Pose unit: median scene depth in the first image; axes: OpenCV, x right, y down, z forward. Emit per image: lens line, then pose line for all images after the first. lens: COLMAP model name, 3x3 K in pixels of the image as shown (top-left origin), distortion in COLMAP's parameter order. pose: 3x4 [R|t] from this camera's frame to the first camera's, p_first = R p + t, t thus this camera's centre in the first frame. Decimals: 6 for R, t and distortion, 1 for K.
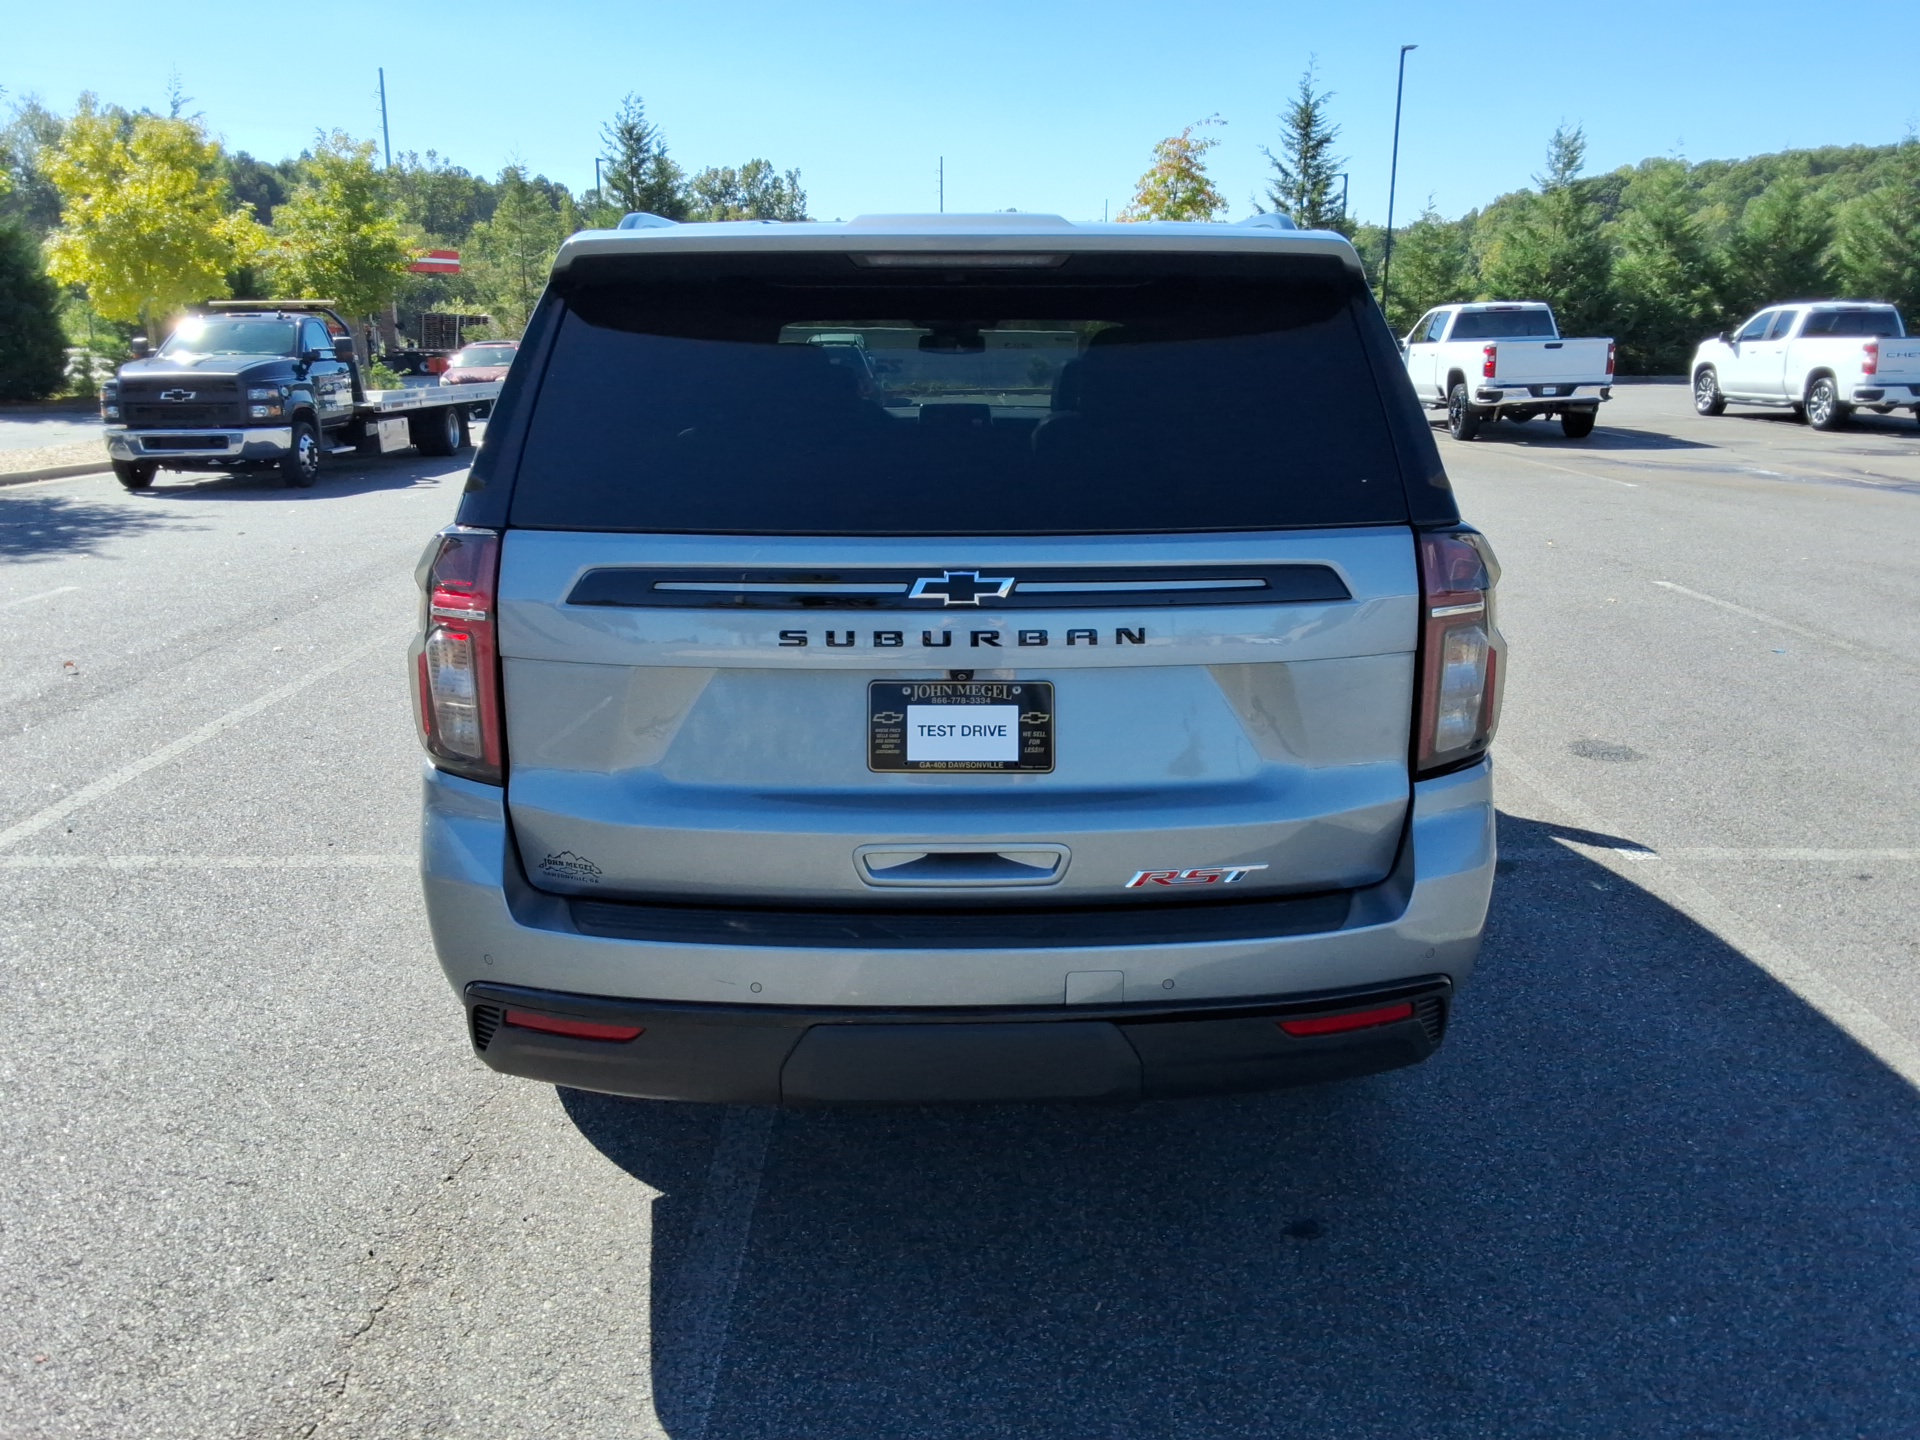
lens RADIAL K [[1543.1, 0, 986.3], [0, 1543.1, 702.6], [0, 0, 1]] dist [0.111687, -0.176585]
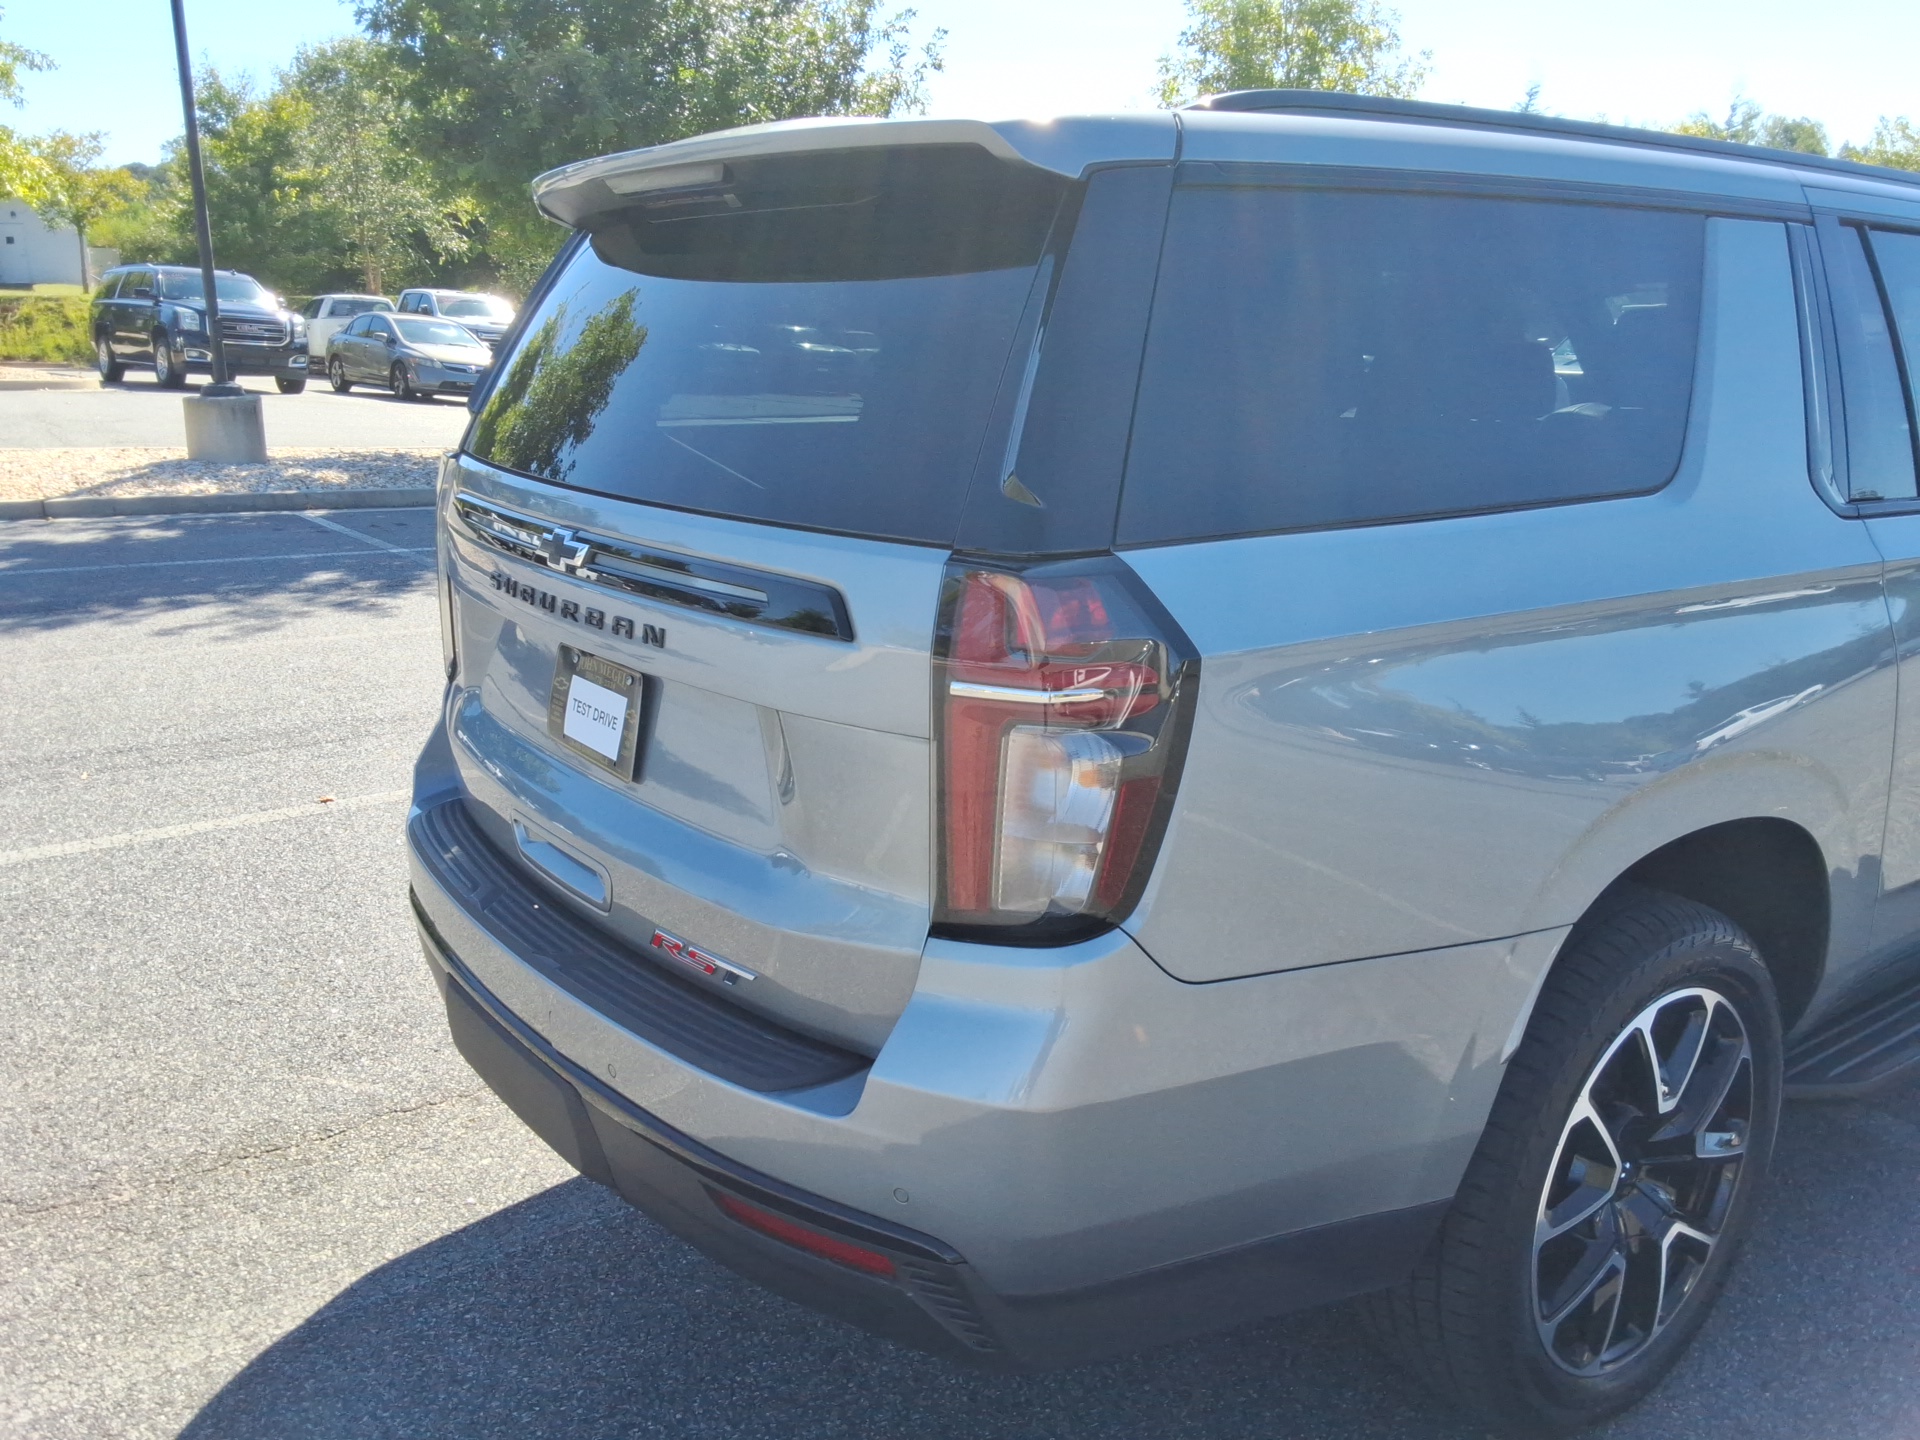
lens RADIAL K [[1543.1, 0, 968.4], [0, 1543.1, 710.5], [0, 0, 1]] dist [0.111687, -0.176585]
pose [[0.593905, 0.199330, -0.779452, 0.051004], [-0.199871, 0.975004, 0.097047, -0.007172], [0.779313, 0.098153, 0.618900, 0.038975]]
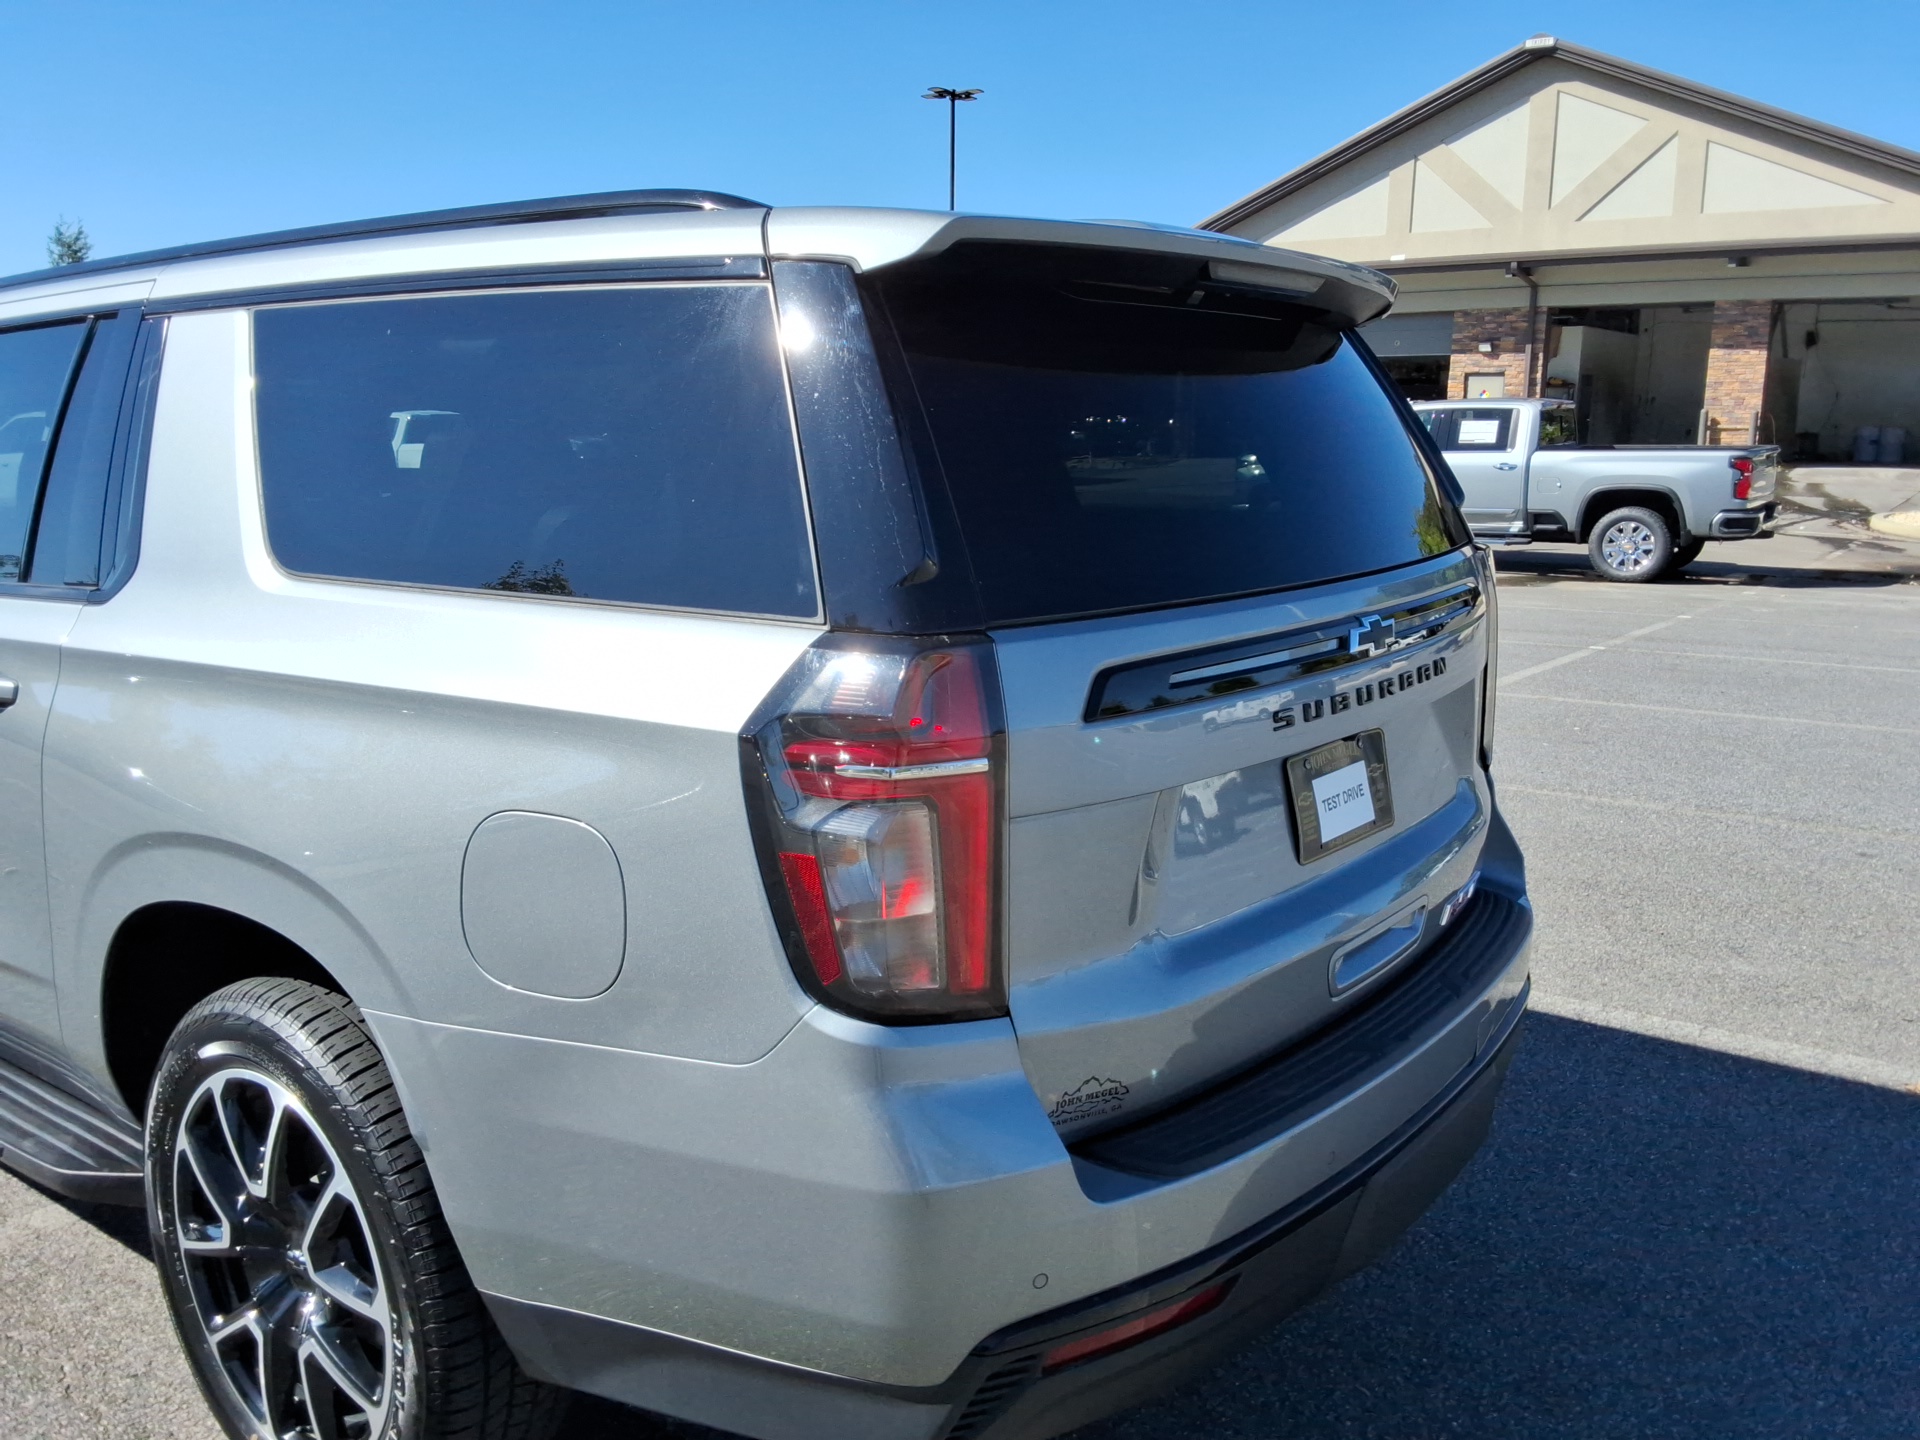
lens RADIAL K [[1543.1, 0, 982.1], [0, 1543.1, 695.7], [0, 0, 1]] dist [0.111687, -0.176585]
pose [[0.617219, -0.135236, 0.775082, -0.052858], [0.191641, 0.981289, 0.018606, -0.006125], [-0.763095, 0.137054, 0.631587, 0.037016]]
